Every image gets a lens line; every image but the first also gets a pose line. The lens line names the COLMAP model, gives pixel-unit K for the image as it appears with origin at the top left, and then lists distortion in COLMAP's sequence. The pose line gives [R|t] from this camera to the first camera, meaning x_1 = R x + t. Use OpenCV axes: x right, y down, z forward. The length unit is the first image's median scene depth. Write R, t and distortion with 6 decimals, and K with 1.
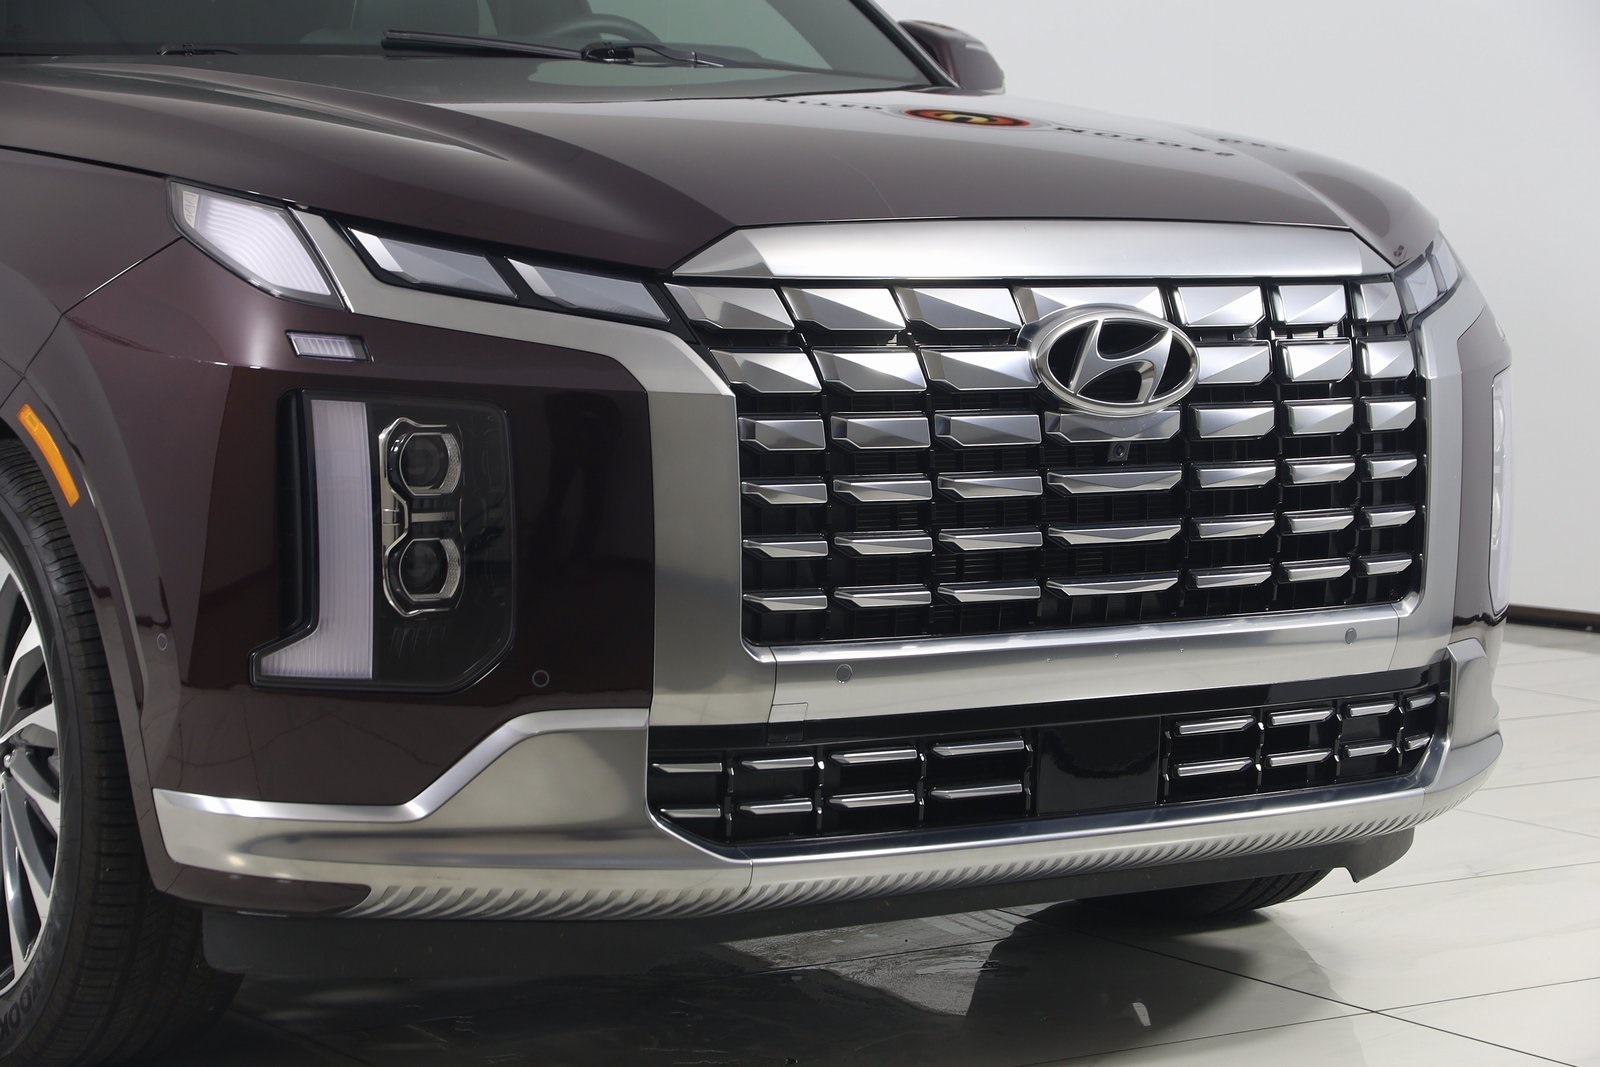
lens RADIAL K [[3402.3, 0, 795.0], [0, 3402.3, 539.5], [0, 0, 1]] dist [0.149385, 0.000000]
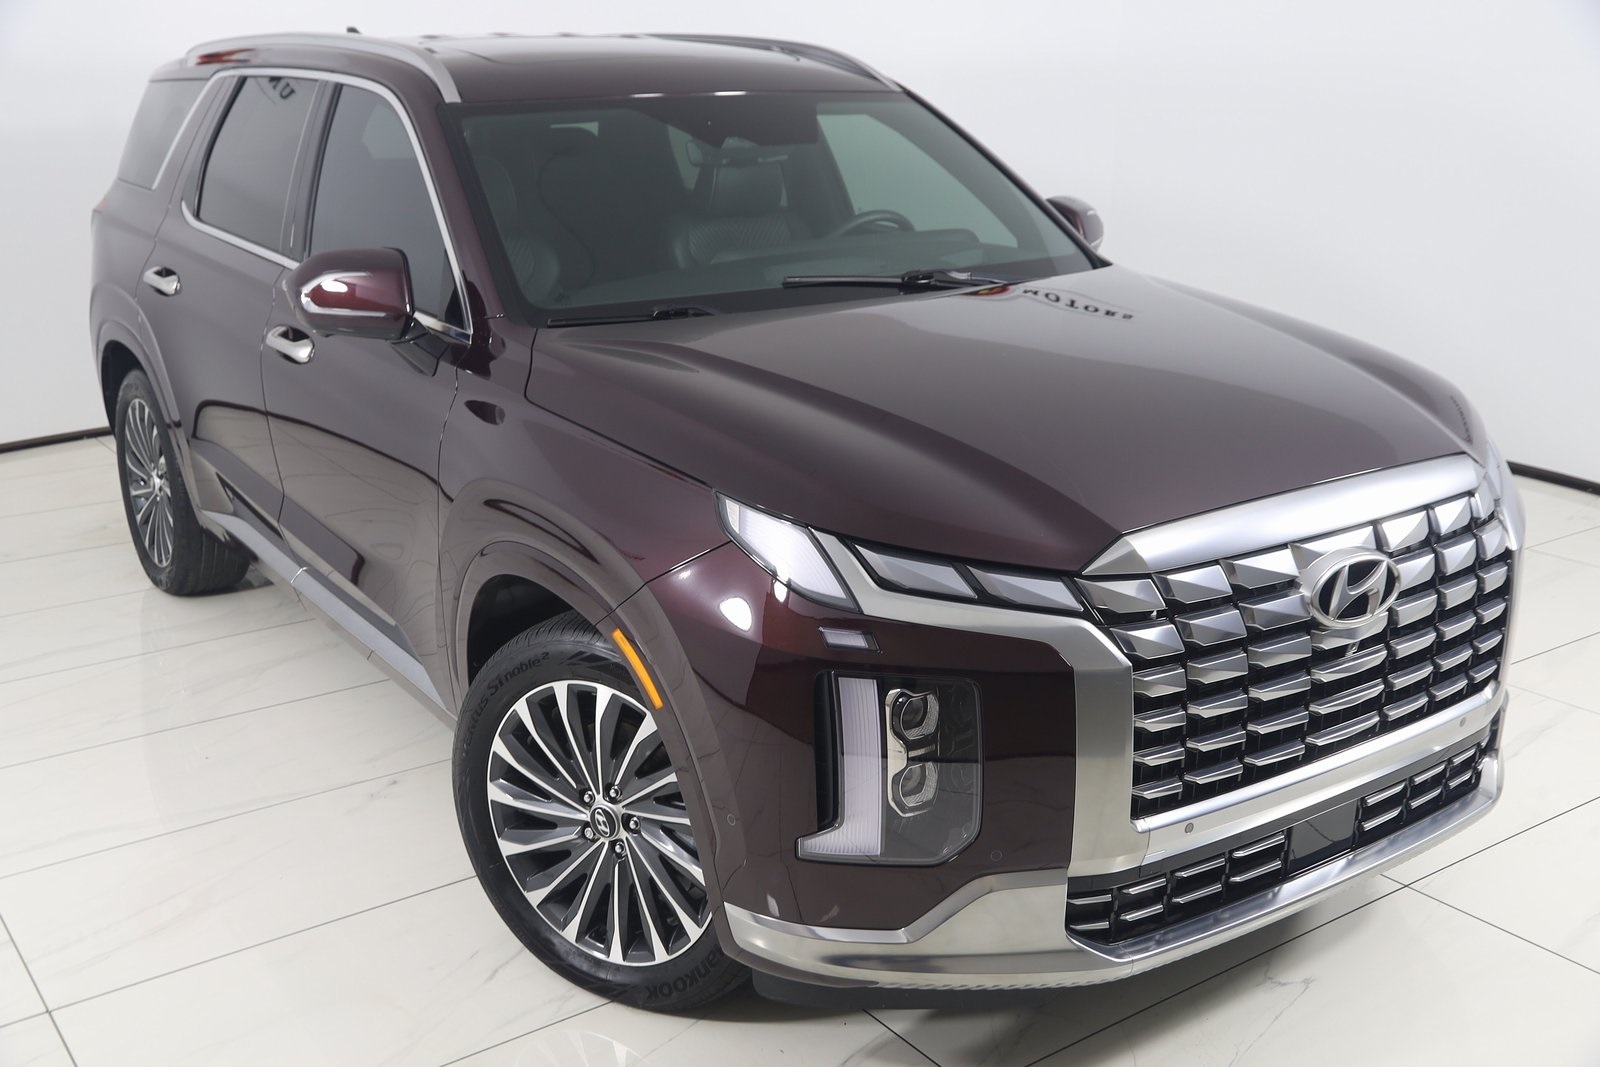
lens RADIAL K [[1558.1, 0, 793.1], [0, 1558.1, 522.2], [0, 0, 1]] dist [0.016825, 0.000000]
pose [[0.999750, -0.022355, 0.000987, -0.154776], [0.021813, 0.983443, 0.179899, -0.216341], [-0.004993, -0.179832, 0.983685, 0.354676]]
